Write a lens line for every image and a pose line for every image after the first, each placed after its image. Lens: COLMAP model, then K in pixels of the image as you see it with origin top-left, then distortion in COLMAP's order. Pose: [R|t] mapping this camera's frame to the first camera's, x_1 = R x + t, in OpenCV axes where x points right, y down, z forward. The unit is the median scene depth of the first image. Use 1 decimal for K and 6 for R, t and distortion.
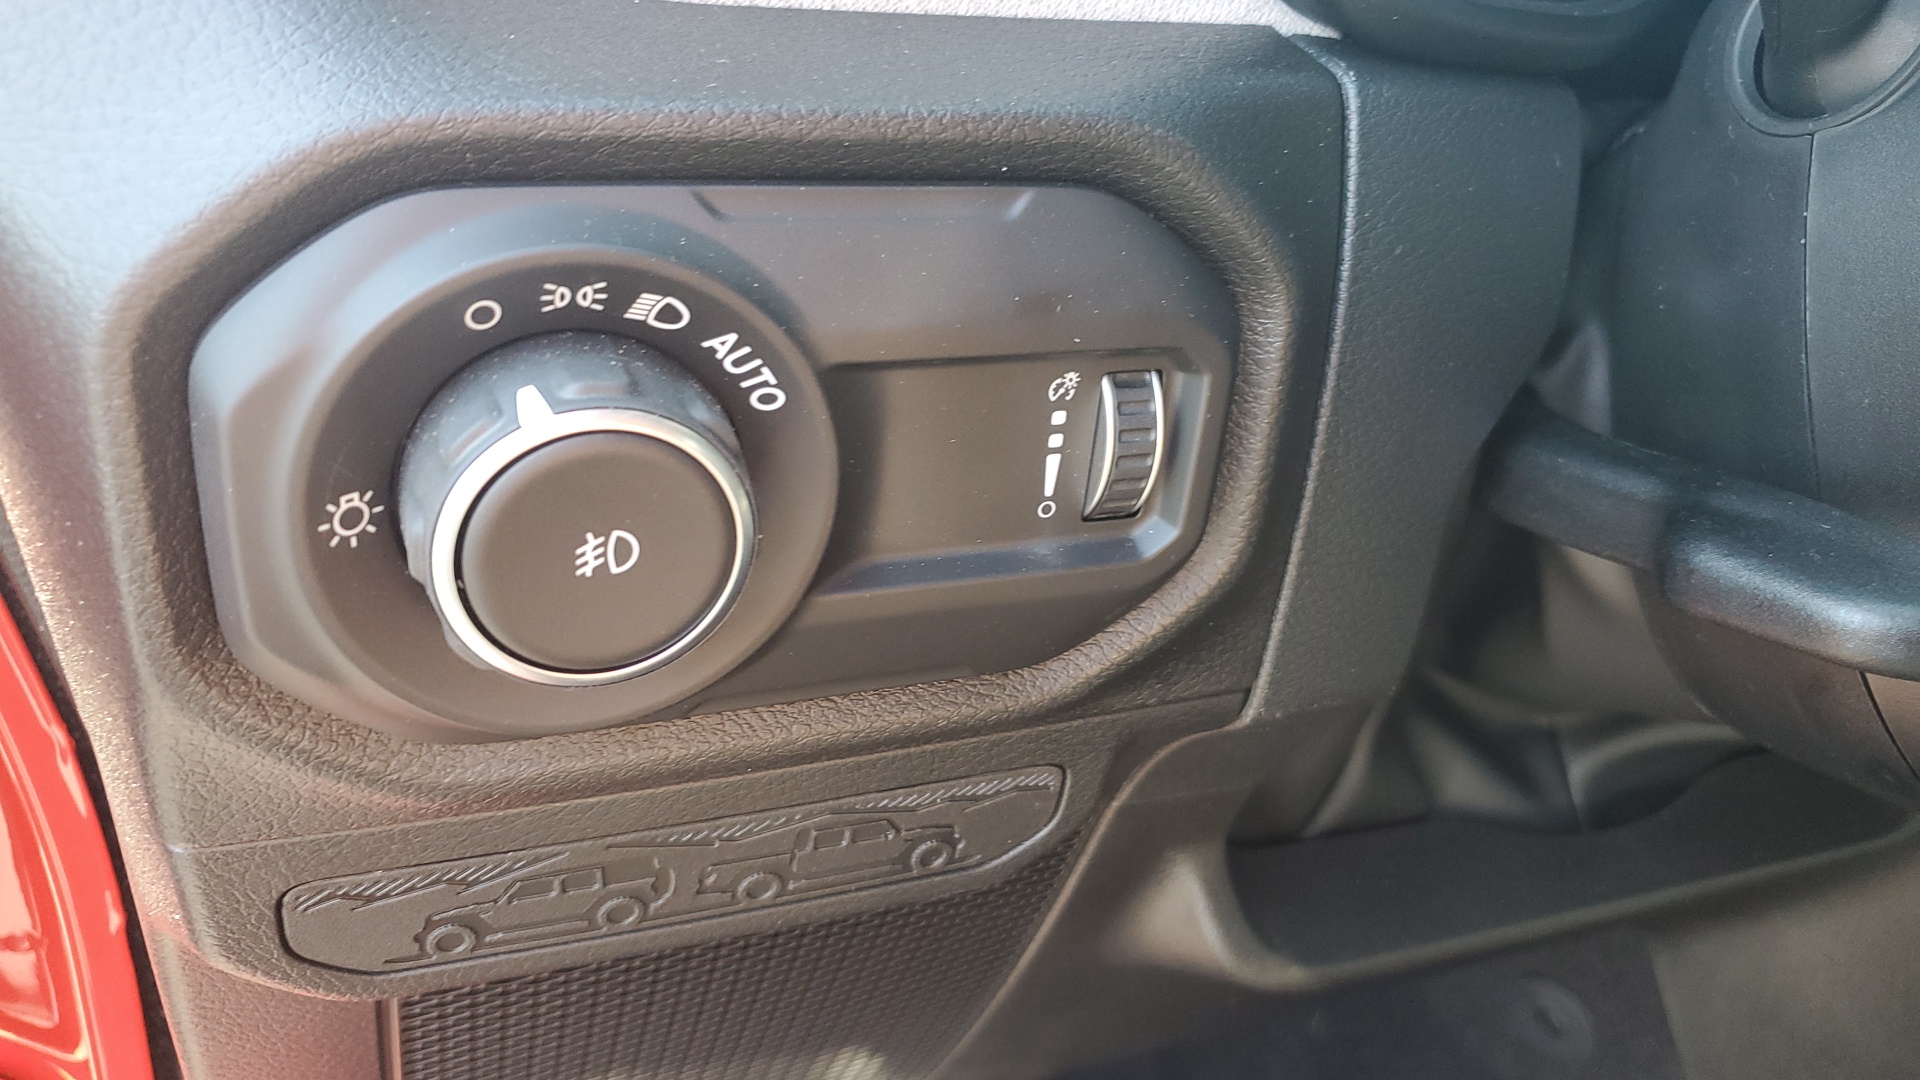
lens RADIAL K [[1556.8, 0, 965.4], [0, 1556.8, 539.8], [0, 0, 1]] dist [0.041178, 0.000387]
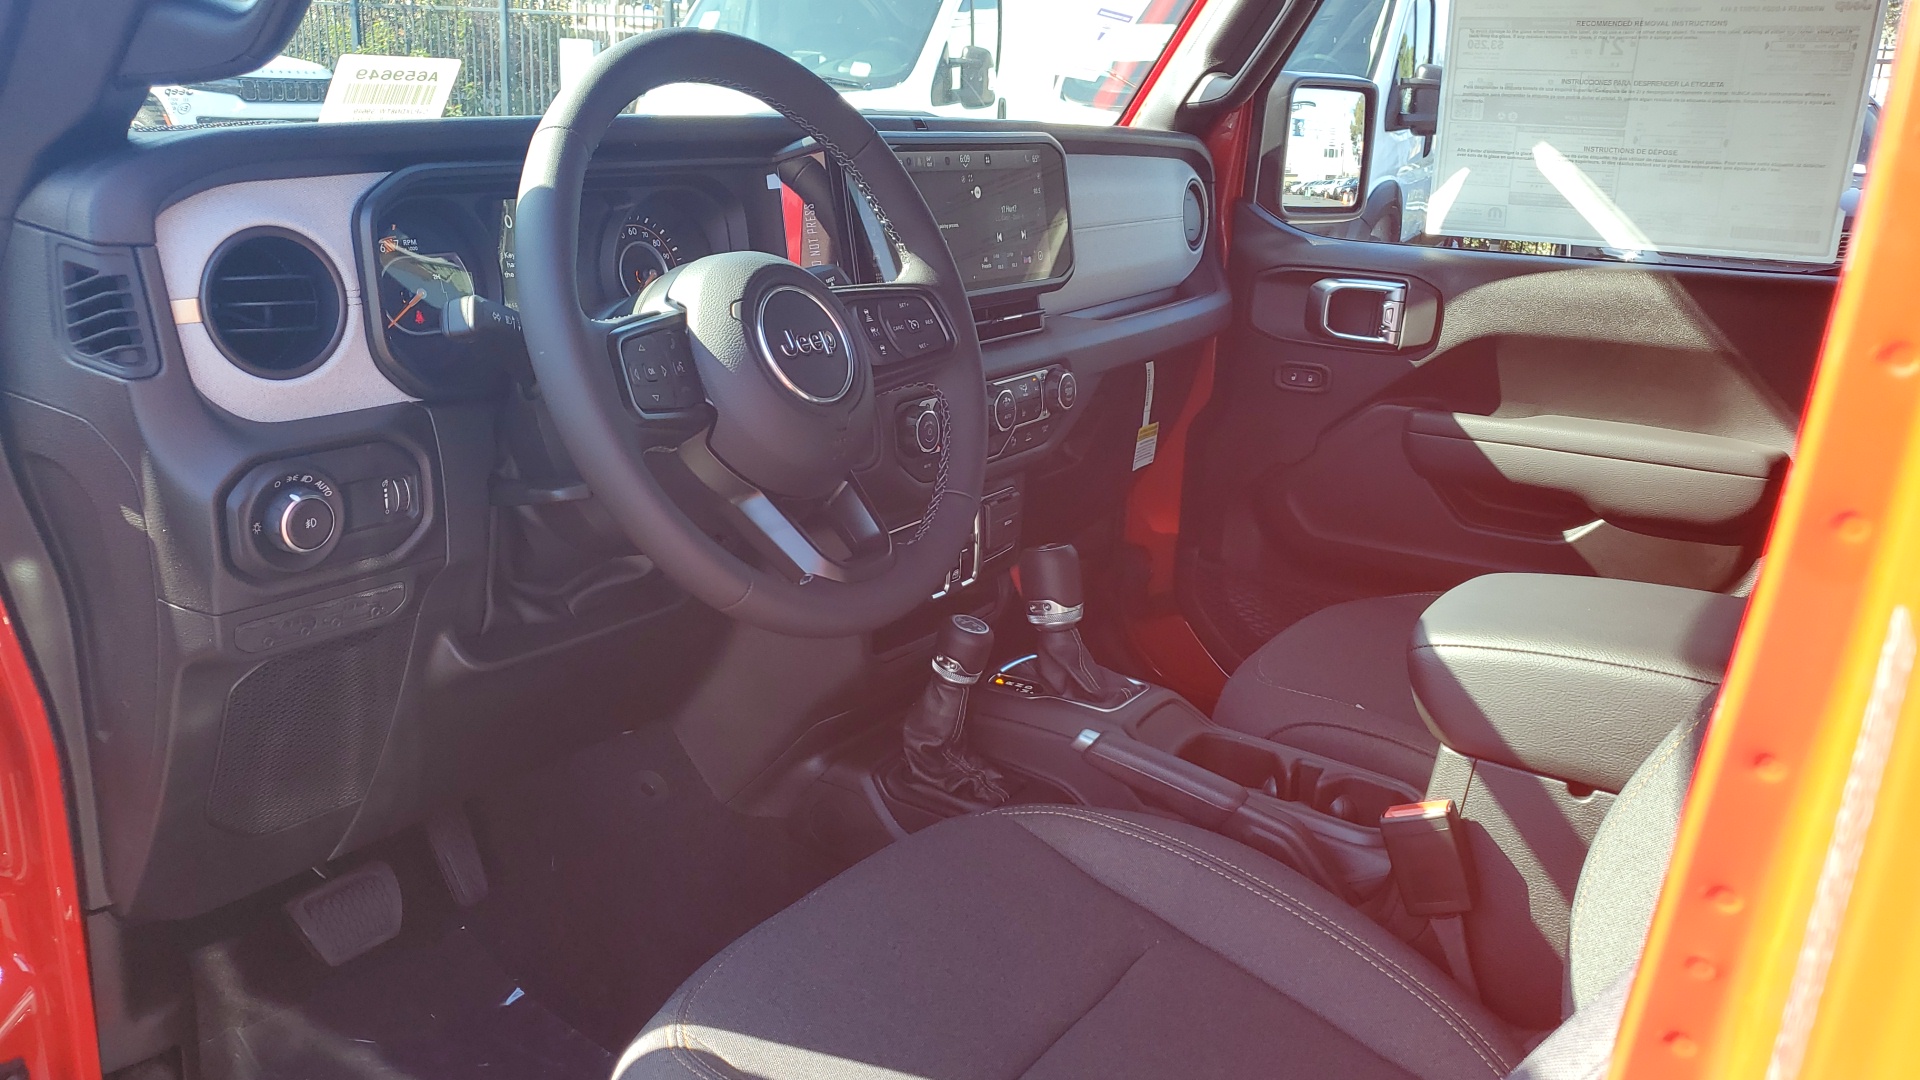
lens RADIAL K [[1473.8, 0, 961.8], [0, 1473.8, 559.2], [0, 0, 1]] dist [0.028733, -0.002998]
pose [[0.824159, -0.234002, 0.515757, -0.805528], [0.304897, 0.950746, -0.055854, 0.841963], [-0.477284, 0.203285, 0.854912, -3.379208]]
